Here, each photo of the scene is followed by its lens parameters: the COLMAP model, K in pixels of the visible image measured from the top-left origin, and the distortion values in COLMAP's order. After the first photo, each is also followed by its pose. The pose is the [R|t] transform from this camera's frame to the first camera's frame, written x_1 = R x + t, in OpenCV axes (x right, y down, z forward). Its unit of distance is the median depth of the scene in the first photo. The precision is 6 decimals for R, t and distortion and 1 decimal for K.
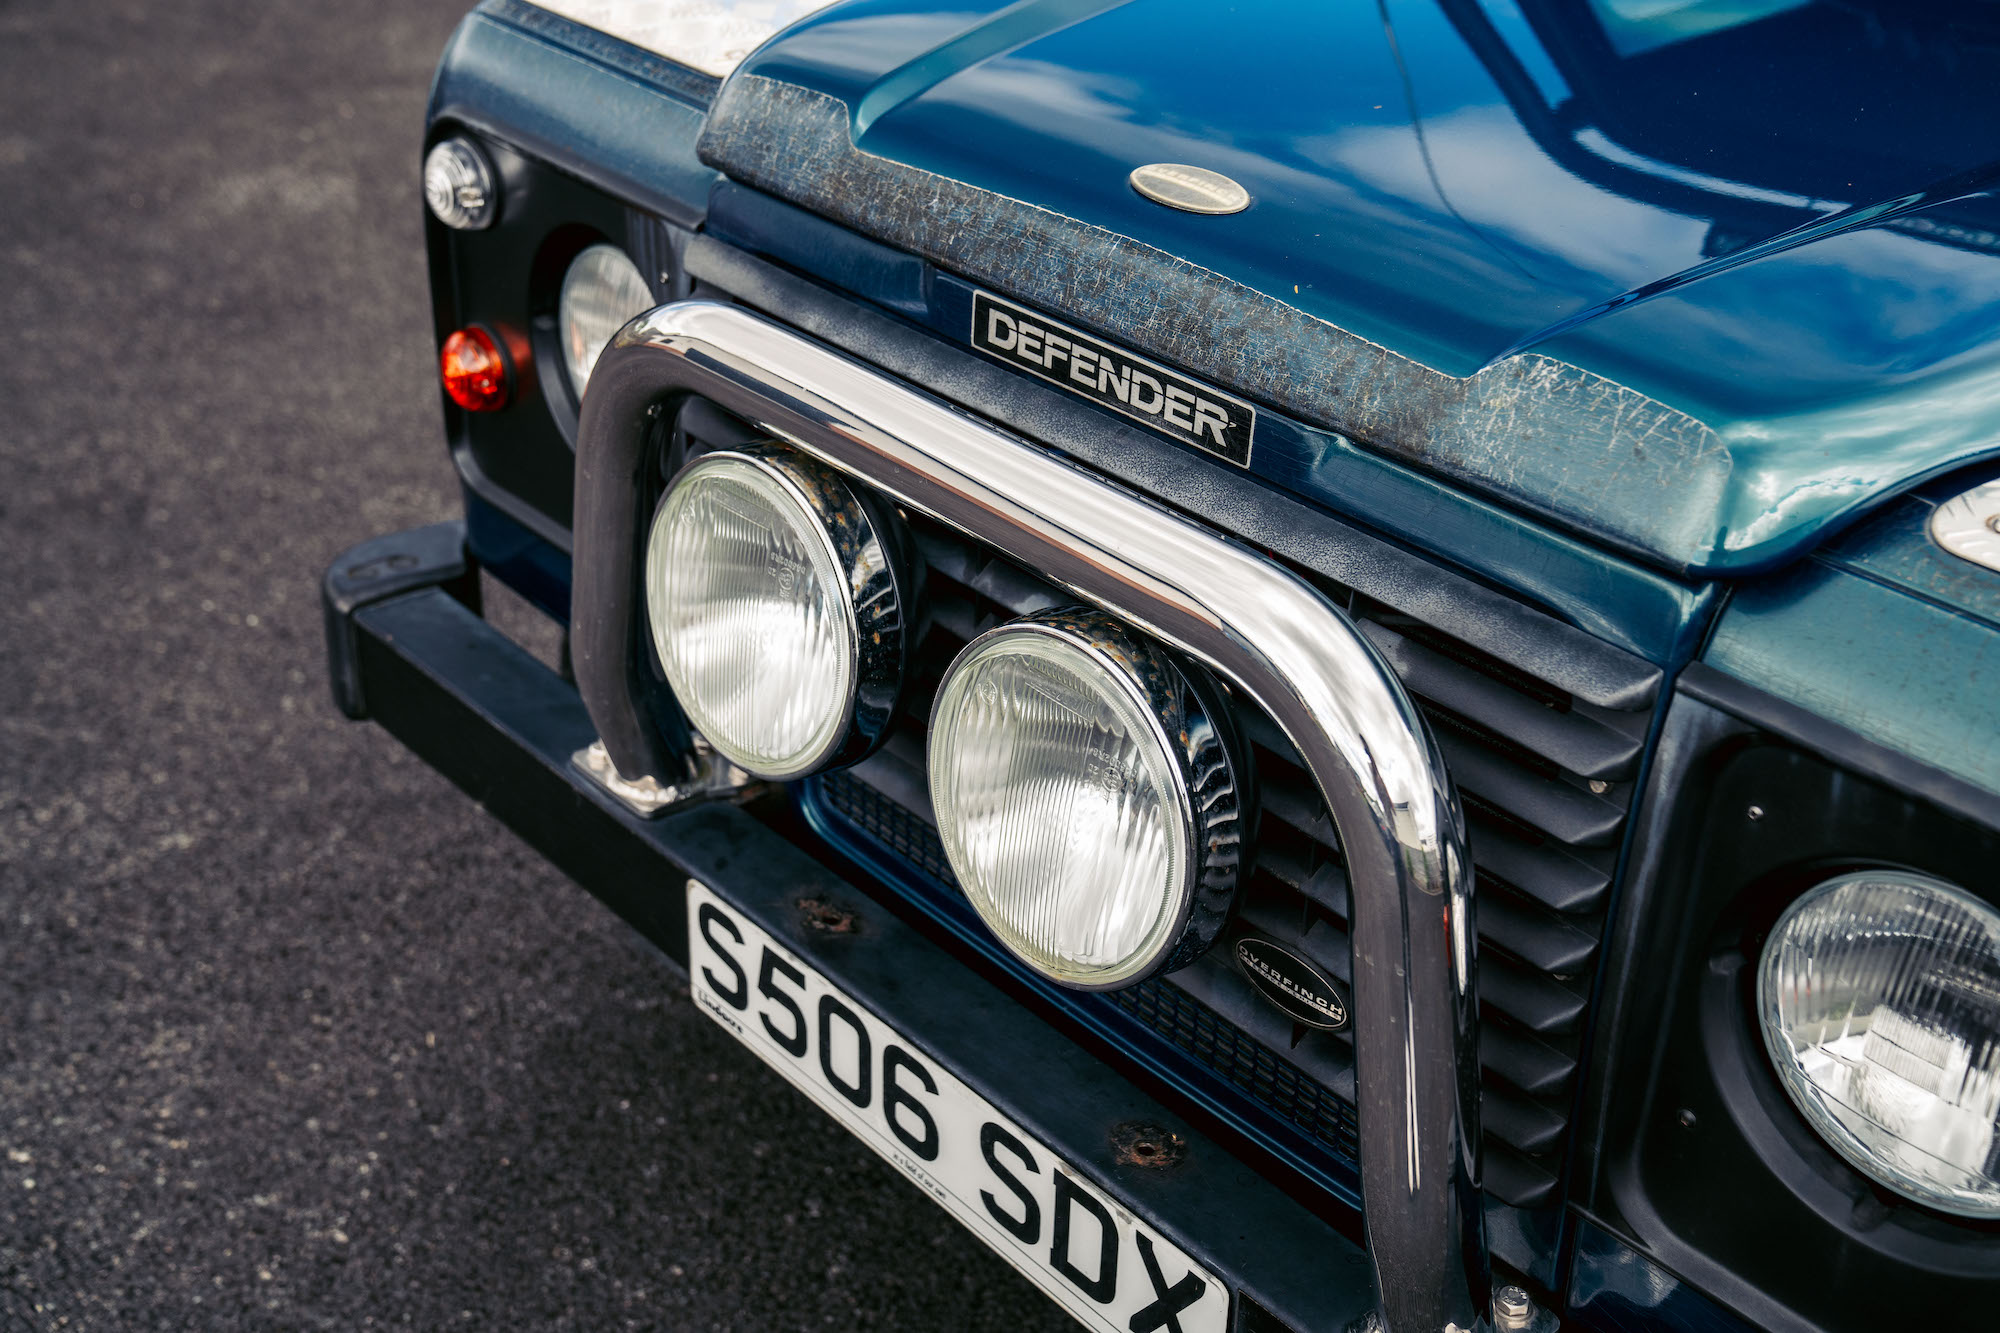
lens RADIAL K [[2376.1, 0, 1000.0], [0, 2376.1, 666.5], [0, 0, 1]] dist [0.045981, 0.303382]
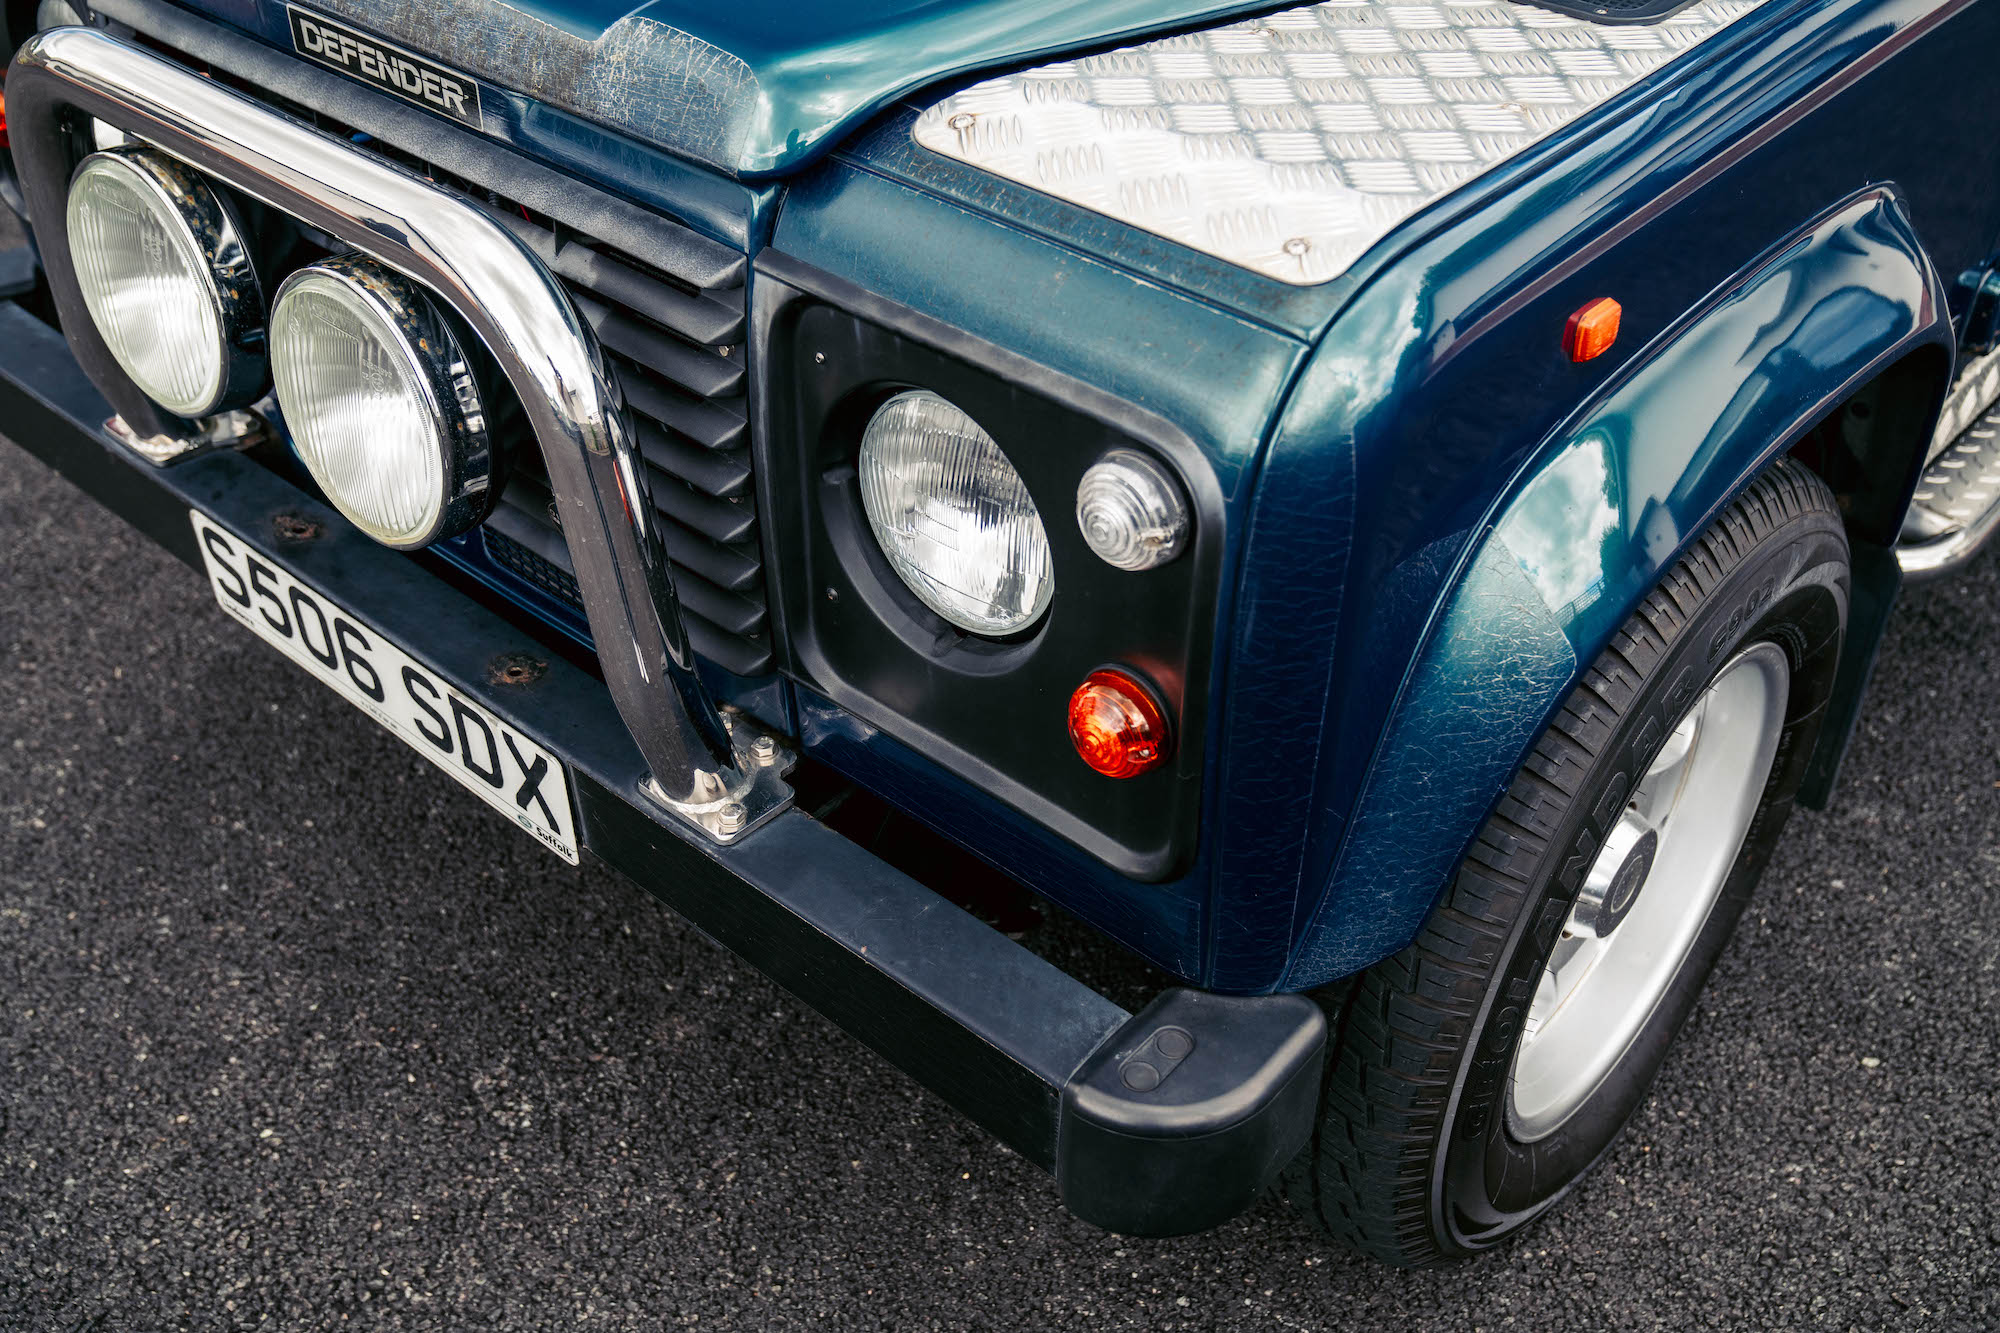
lens RADIAL K [[1939.0, 0, 1000.0], [0, 1939.0, 666.5], [0, 0, 1]] dist [-0.054719, 0.206249]
pose [[0.992407, -0.097979, 0.074358, 0.205787], [0.085448, 0.984022, 0.156200, 0.045740], [-0.088474, -0.148660, 0.984923, -0.065090]]
